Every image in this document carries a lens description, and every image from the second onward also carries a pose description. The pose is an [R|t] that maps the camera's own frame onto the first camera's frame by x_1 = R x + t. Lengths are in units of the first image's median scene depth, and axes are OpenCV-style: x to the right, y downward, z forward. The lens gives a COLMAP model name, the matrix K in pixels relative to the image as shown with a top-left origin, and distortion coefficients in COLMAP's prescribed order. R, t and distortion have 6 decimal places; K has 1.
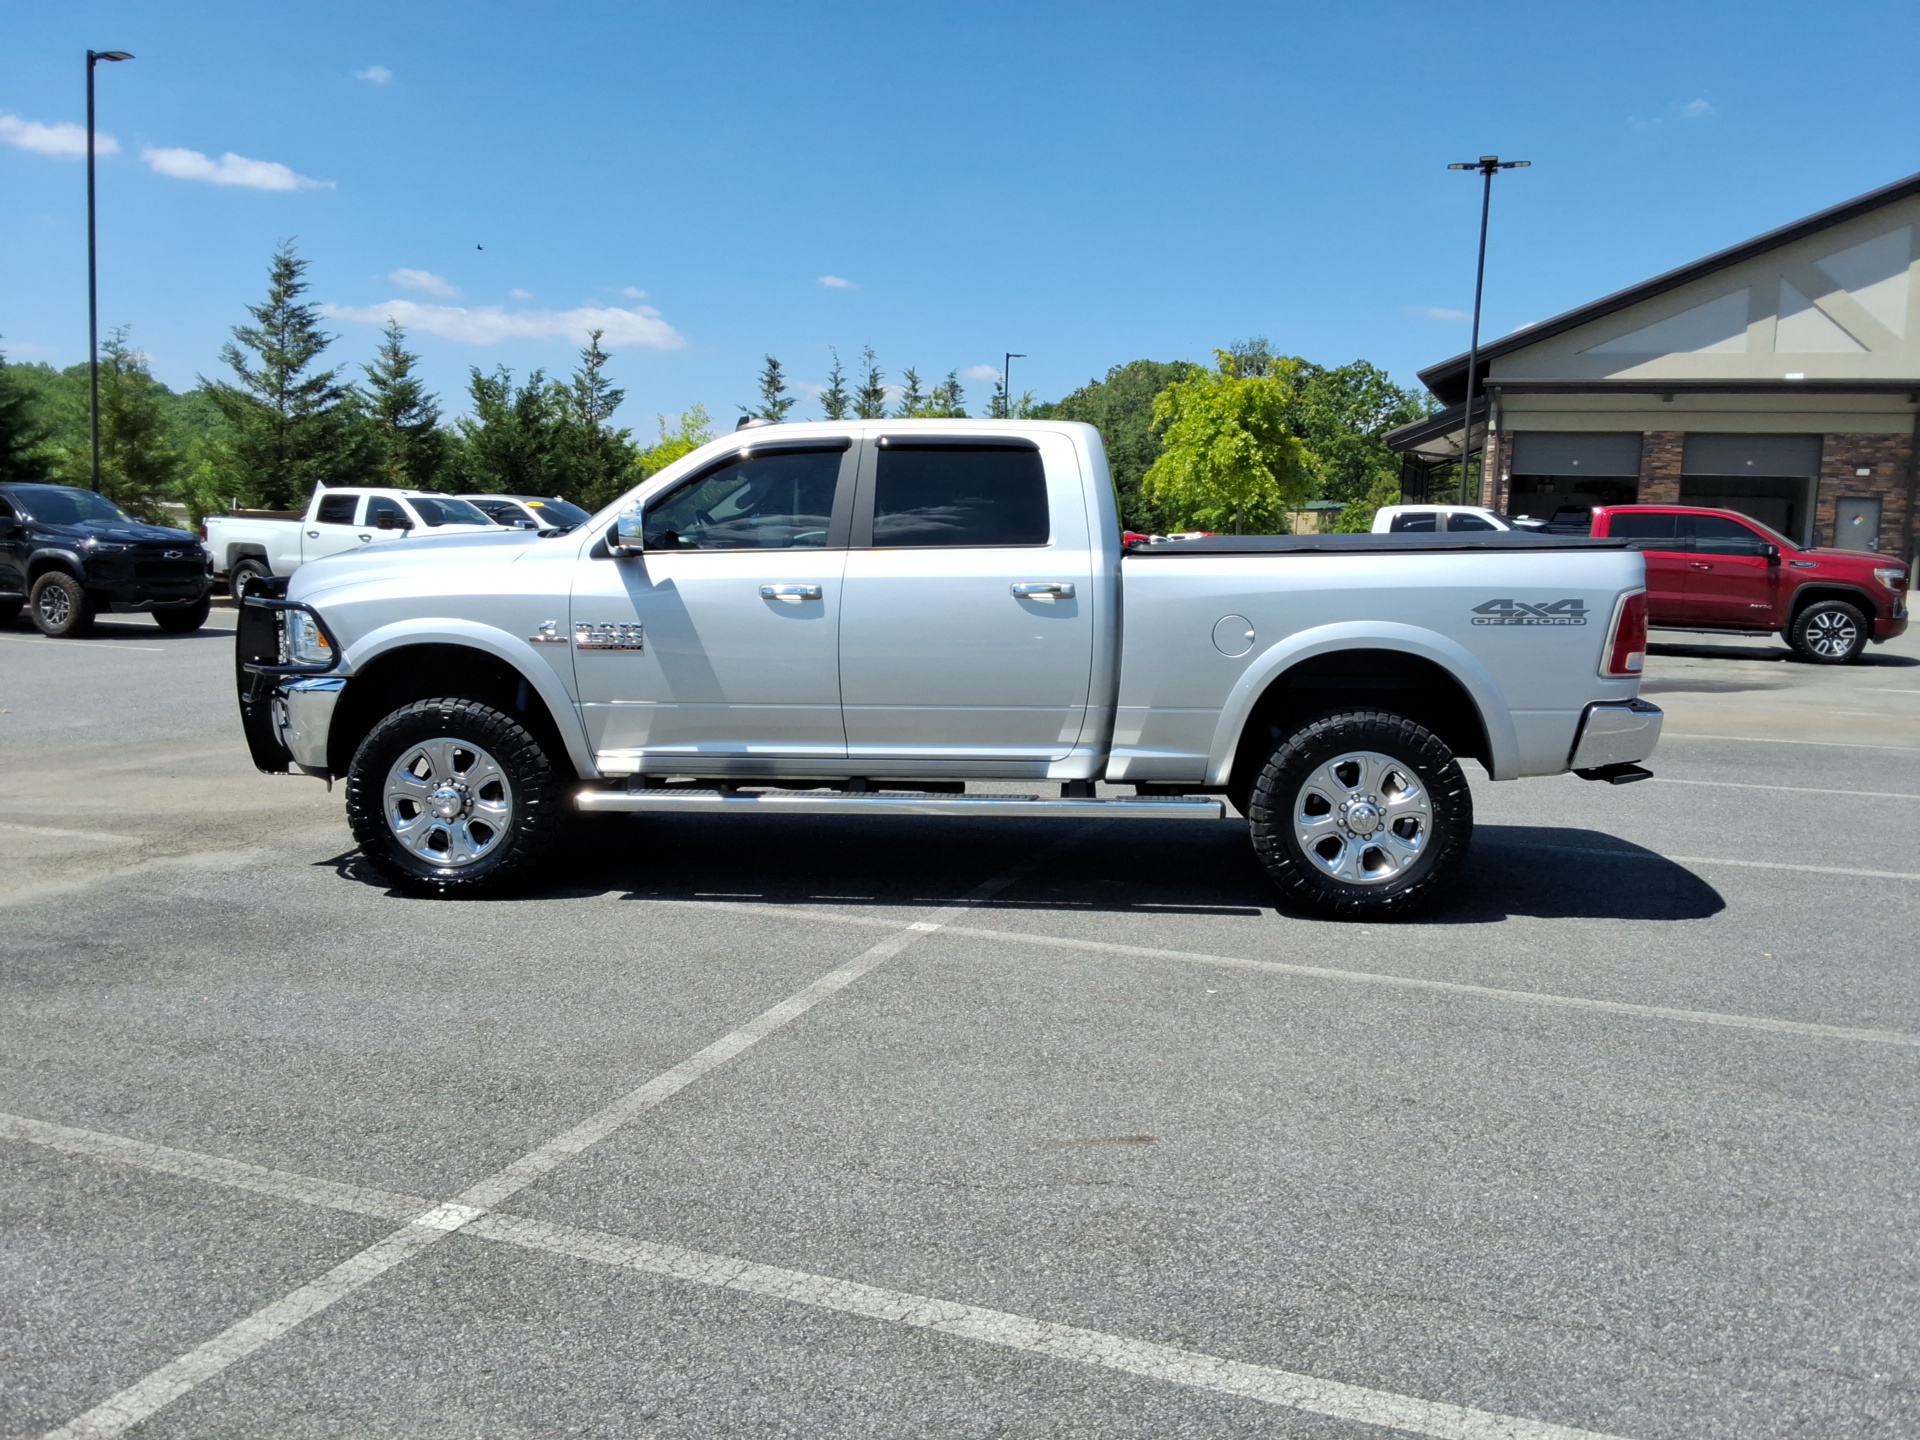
lens RADIAL K [[1539.4, 0, 986.6], [0, 1539.4, 712.9], [0, 0, 1]] dist [0.119854, -0.180437]
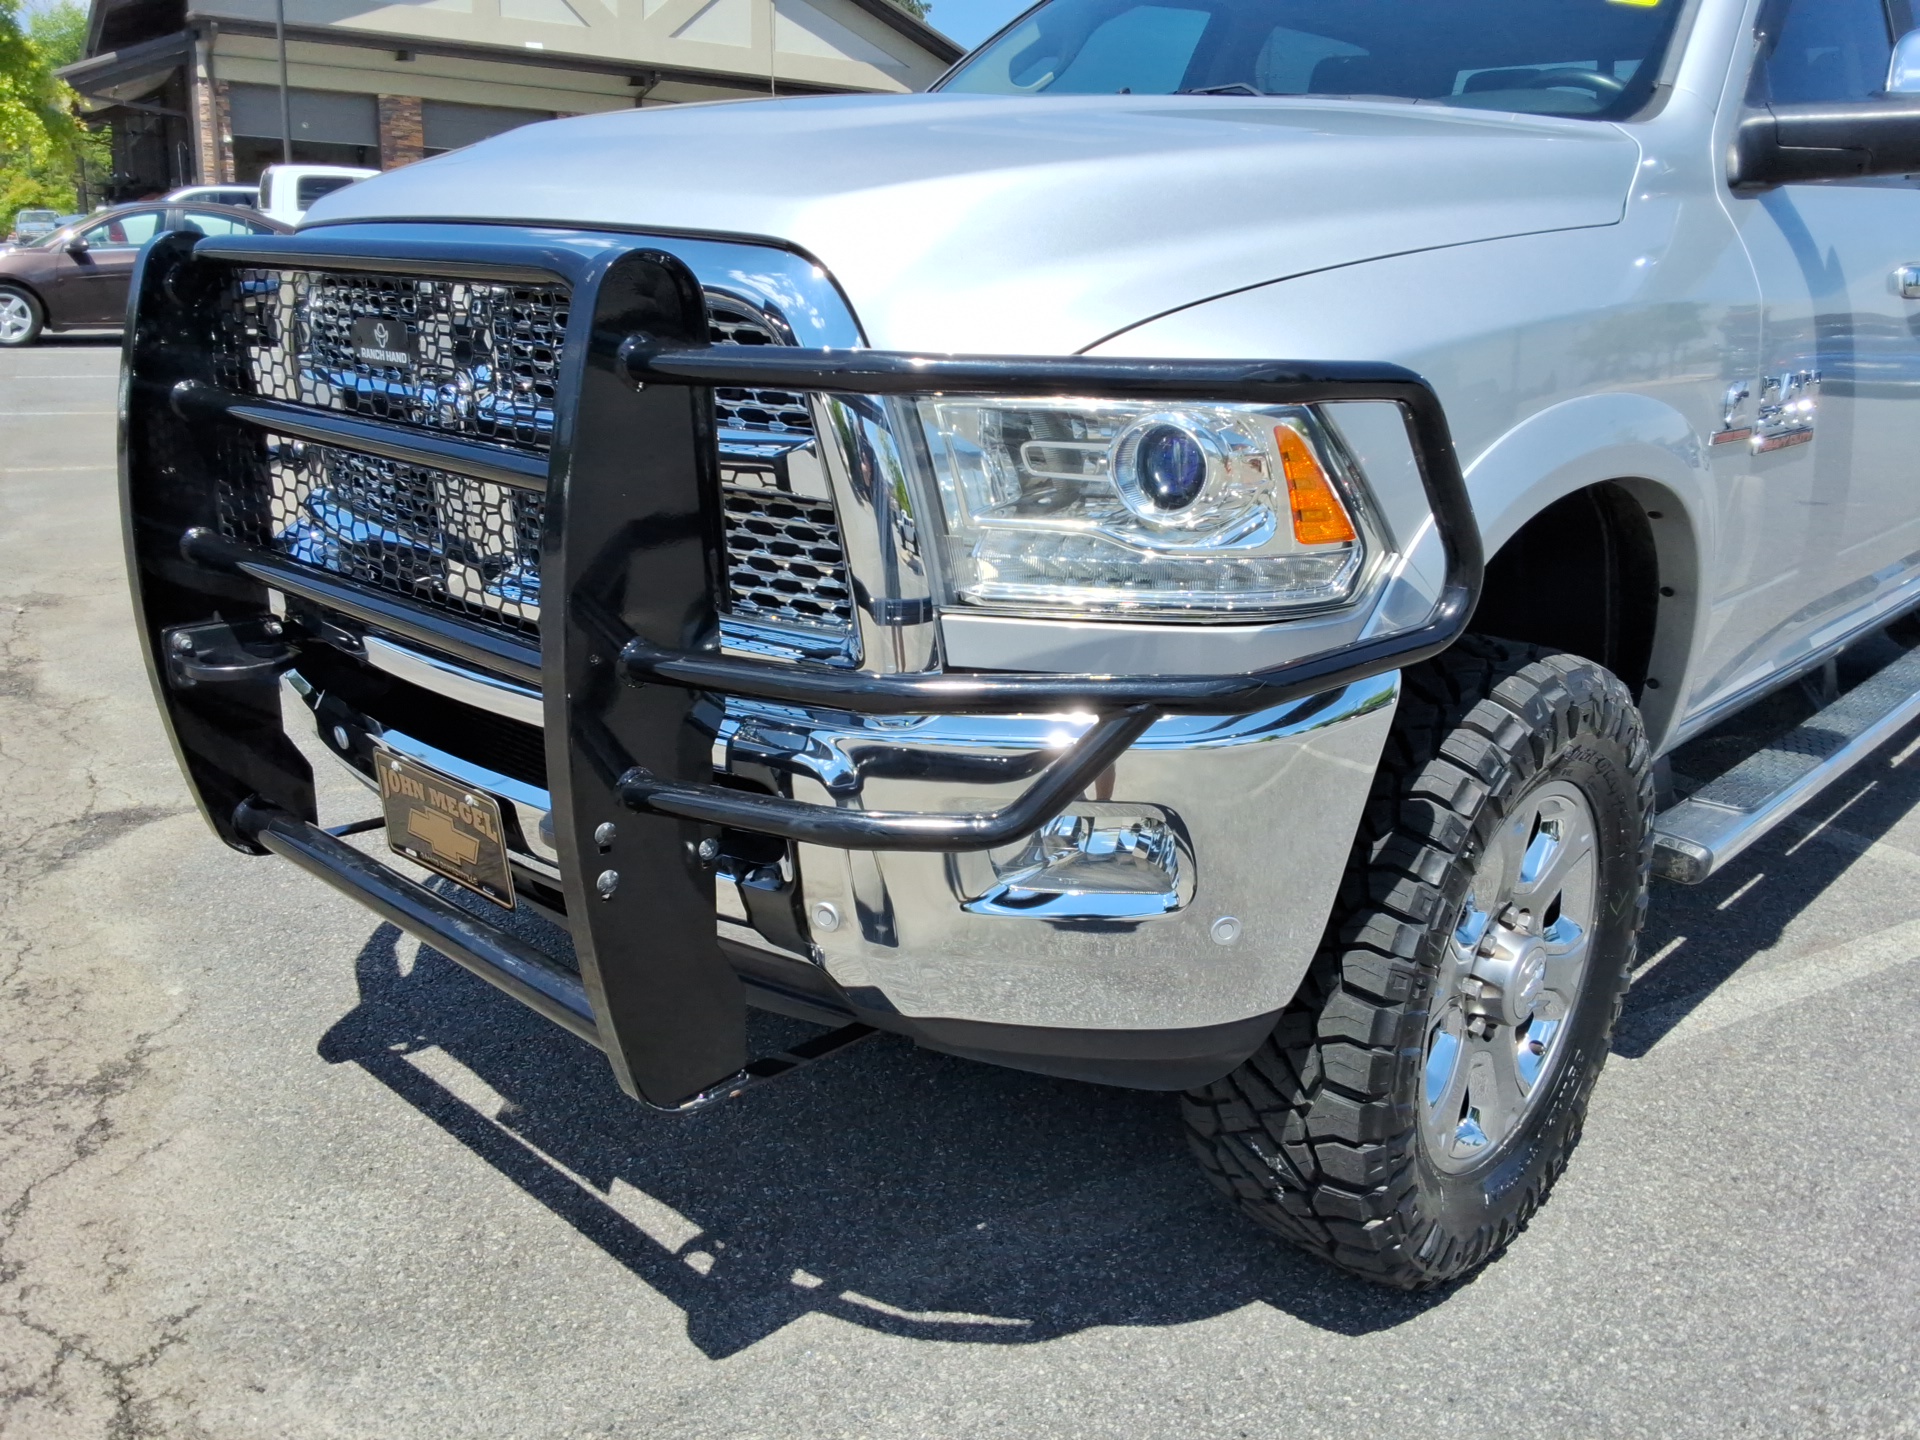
lens RADIAL K [[1539.3, 0, 977.1], [0, 1539.3, 706.9], [0, 0, 1]] dist [0.112225, -0.176744]
pose [[0.628983, -0.215012, 0.747095, -0.163526], [0.071218, 0.972889, 0.220036, -0.018911], [-0.774150, -0.085192, 0.627243, 0.226189]]
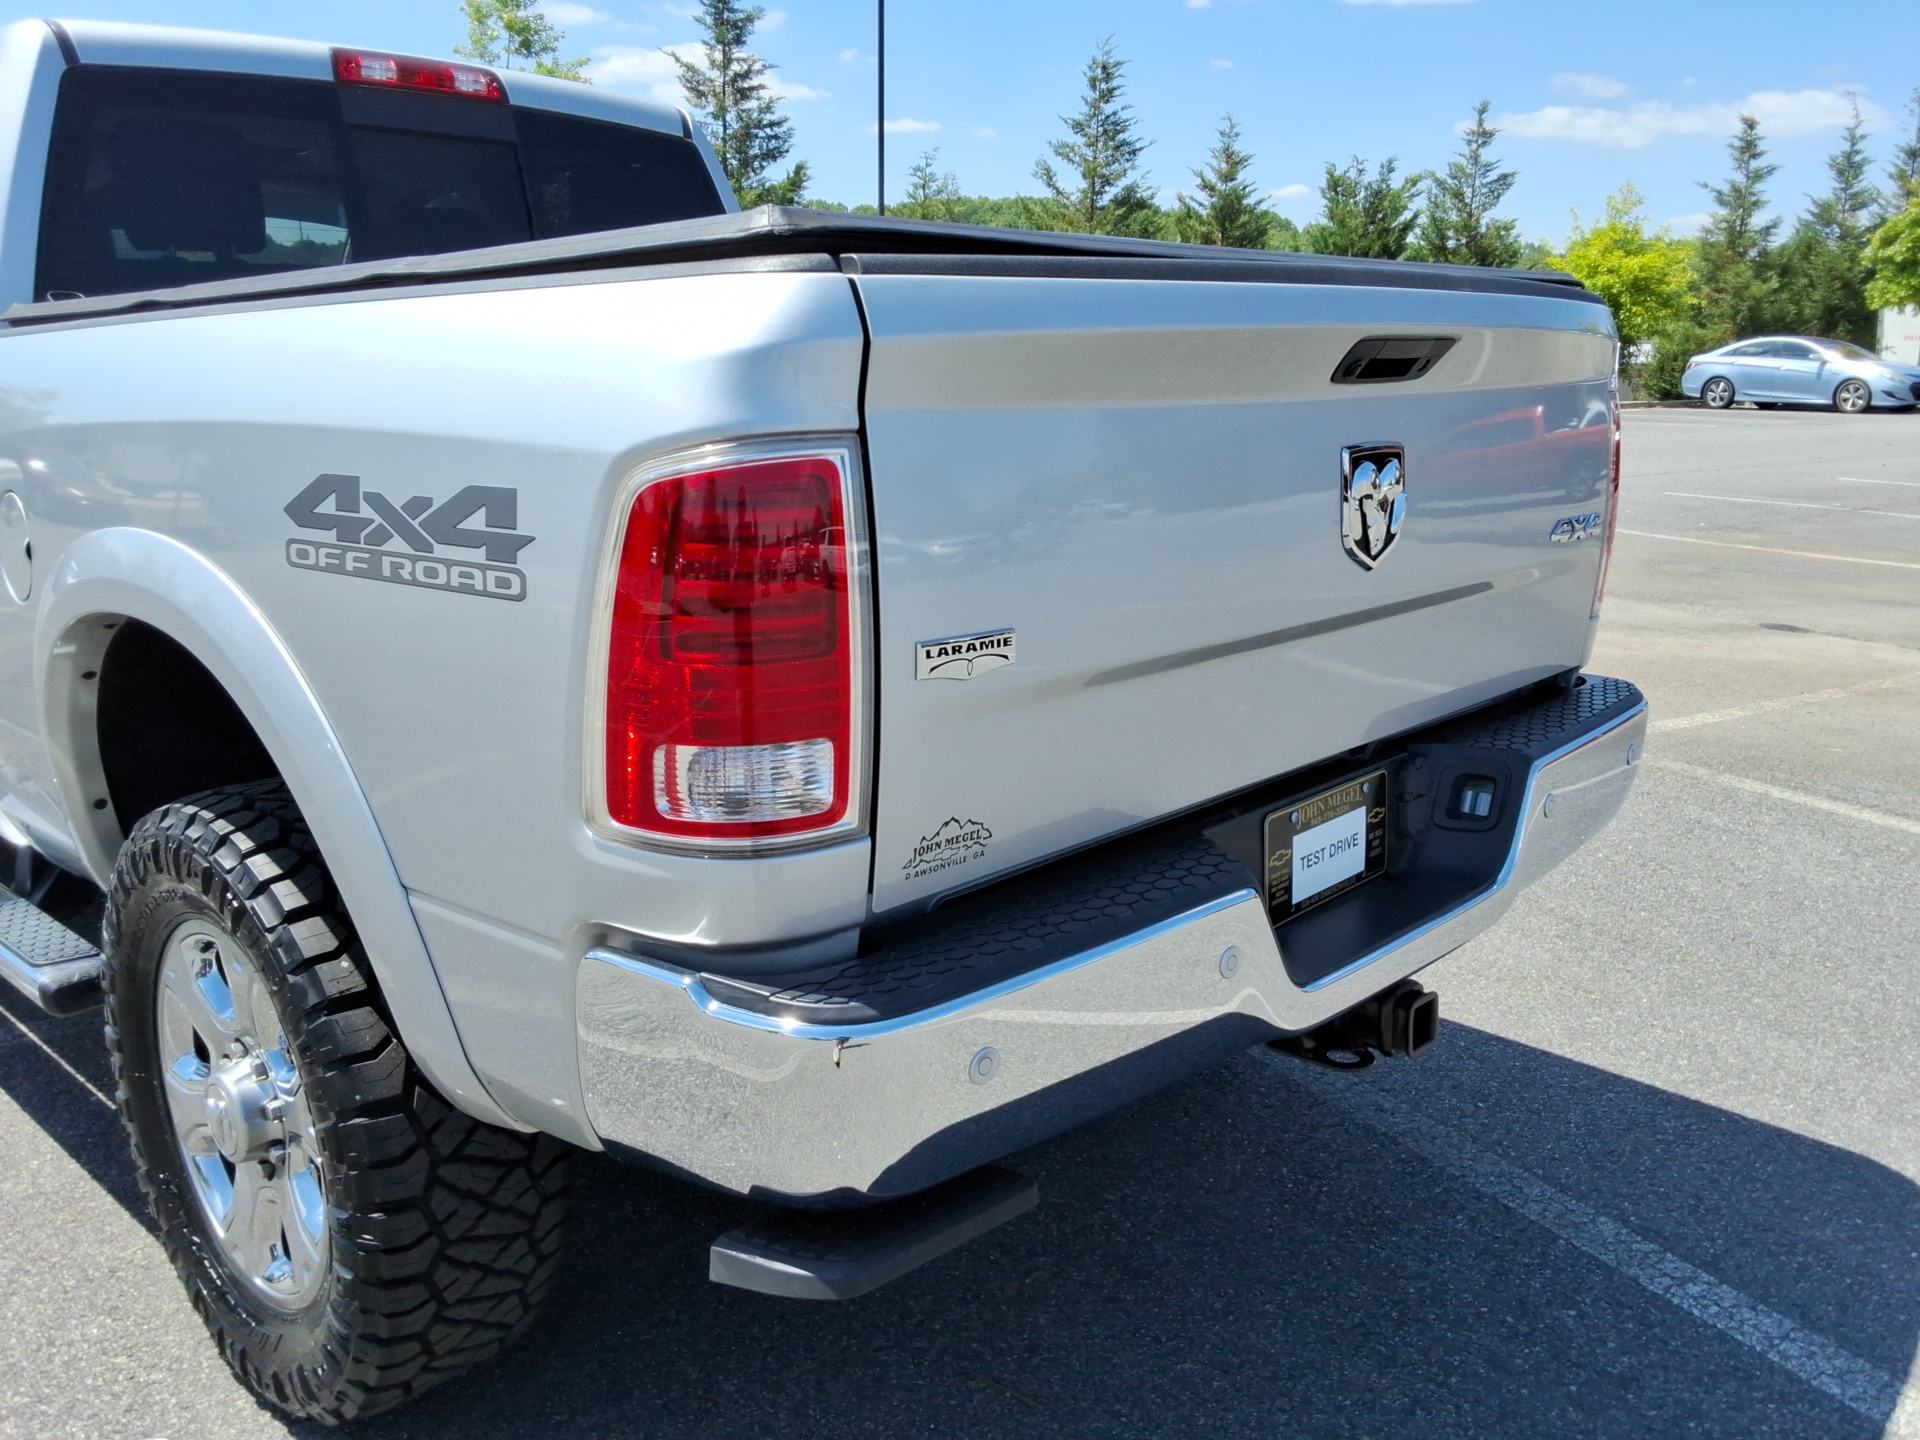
lens RADIAL K [[1548.5, 0, 985.2], [0, 1548.5, 700.8], [0, 0, 1]] dist [0.117759, -0.206474]
pose [[0.782579, 0.120036, -0.610869, 0.141047], [-0.057339, 0.990962, 0.121269, -0.017883], [0.619905, -0.059876, 0.782389, 0.208517]]
